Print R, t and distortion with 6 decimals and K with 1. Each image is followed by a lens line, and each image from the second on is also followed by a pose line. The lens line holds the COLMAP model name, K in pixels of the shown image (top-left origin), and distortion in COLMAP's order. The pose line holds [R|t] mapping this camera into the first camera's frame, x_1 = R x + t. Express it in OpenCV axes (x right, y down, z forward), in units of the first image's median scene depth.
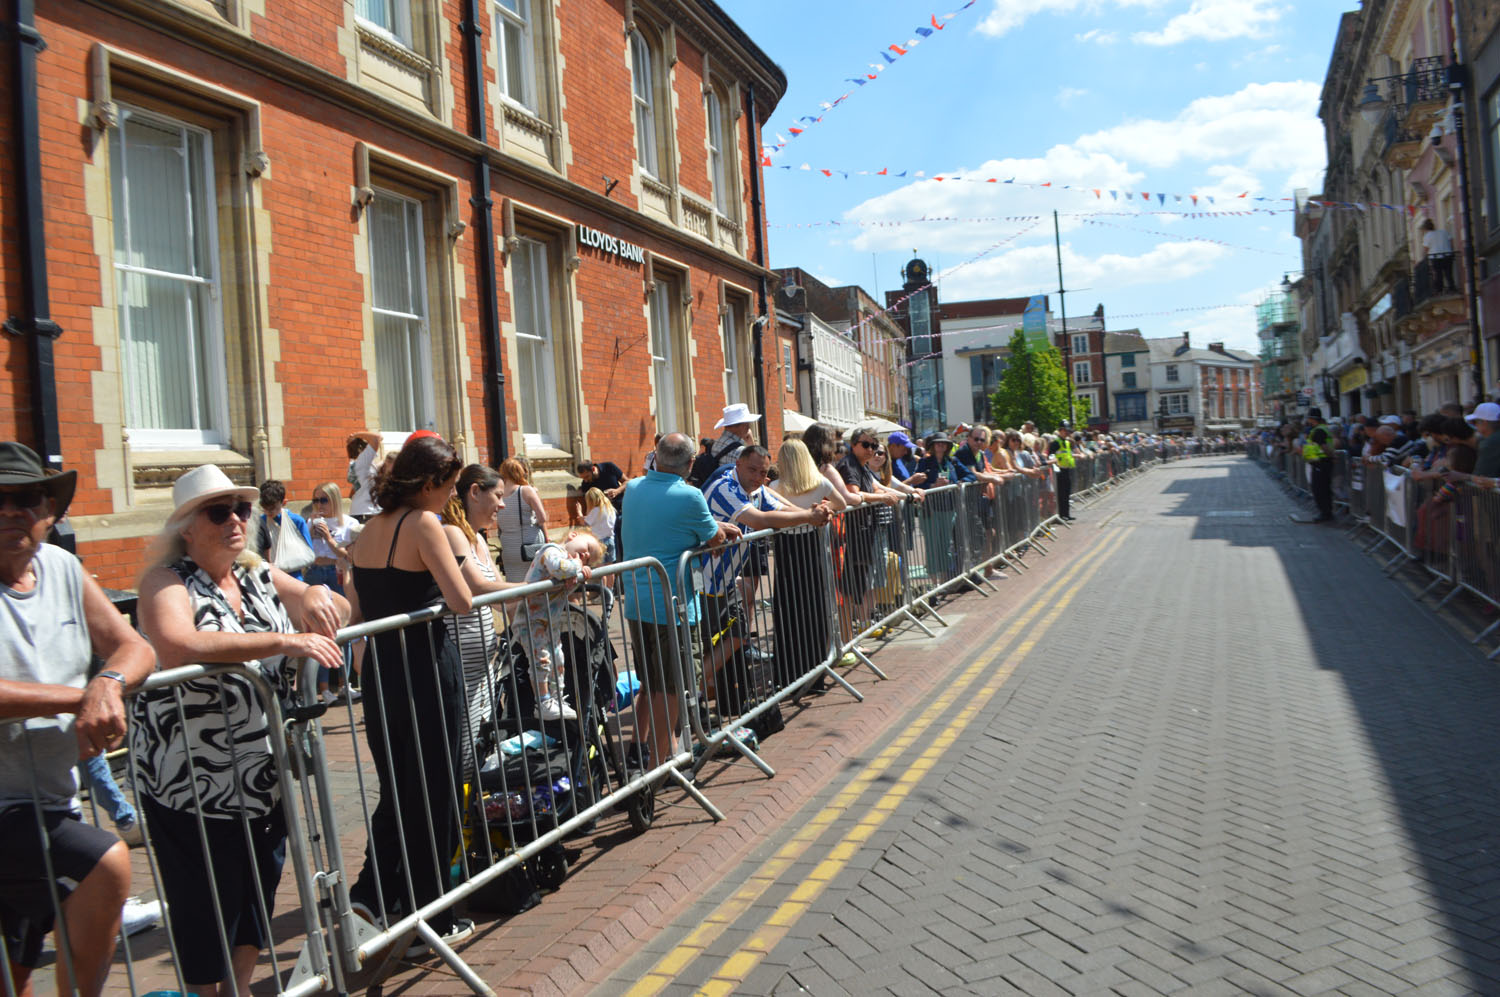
lens RADIAL K [[1214.3, 0, 752.0], [0, 1214.3, 490.7], [0, 0, 1]] dist [-0.076052, 0.014211]
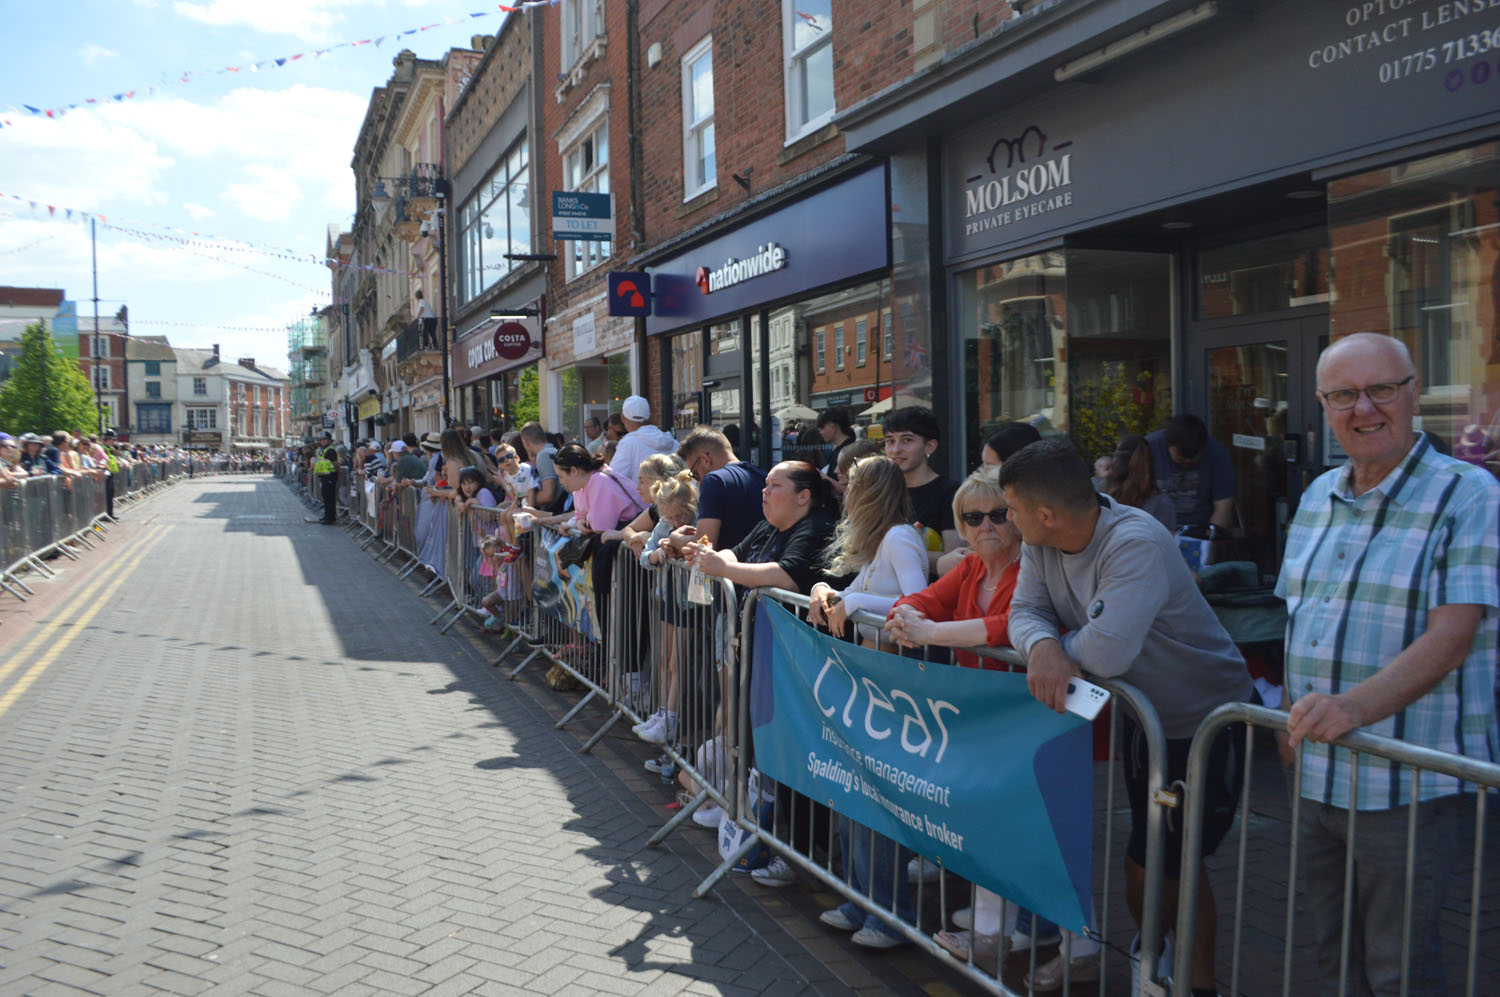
lens RADIAL K [[1310.9, 0, 750.0], [0, 1310.9, 500.8], [0, 0, 1]] dist [-0.073300, 0.004549]
pose [[0.736279, 0.026811, 0.676147, -0.051690], [-0.019917, 0.999640, -0.017951, 0.007862], [-0.676385, -0.000250, 0.736548, -0.130298]]
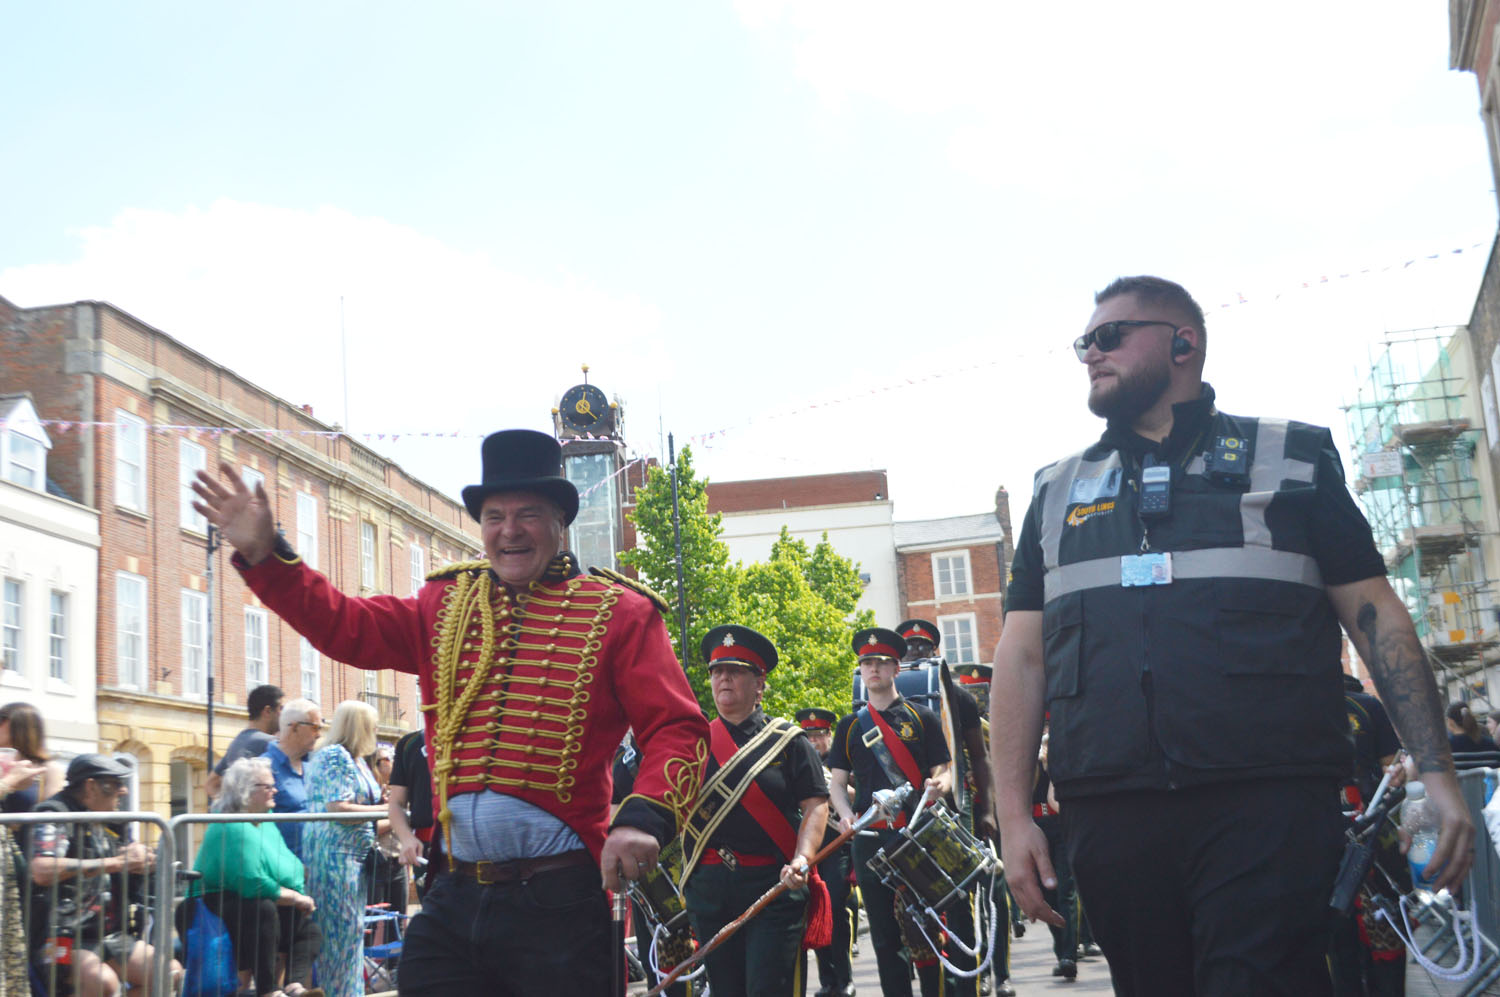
lens RADIAL K [[1852.5, 0, 750.1], [0, 1852.5, 500.1], [0, 0, 1]] dist [0.005565, 0.000000]
pose [[0.997169, 0.014062, 0.073863, 0.357212], [0.001463, 0.978542, -0.206041, -0.027606], [-0.075175, 0.205566, 0.975752, 0.840272]]
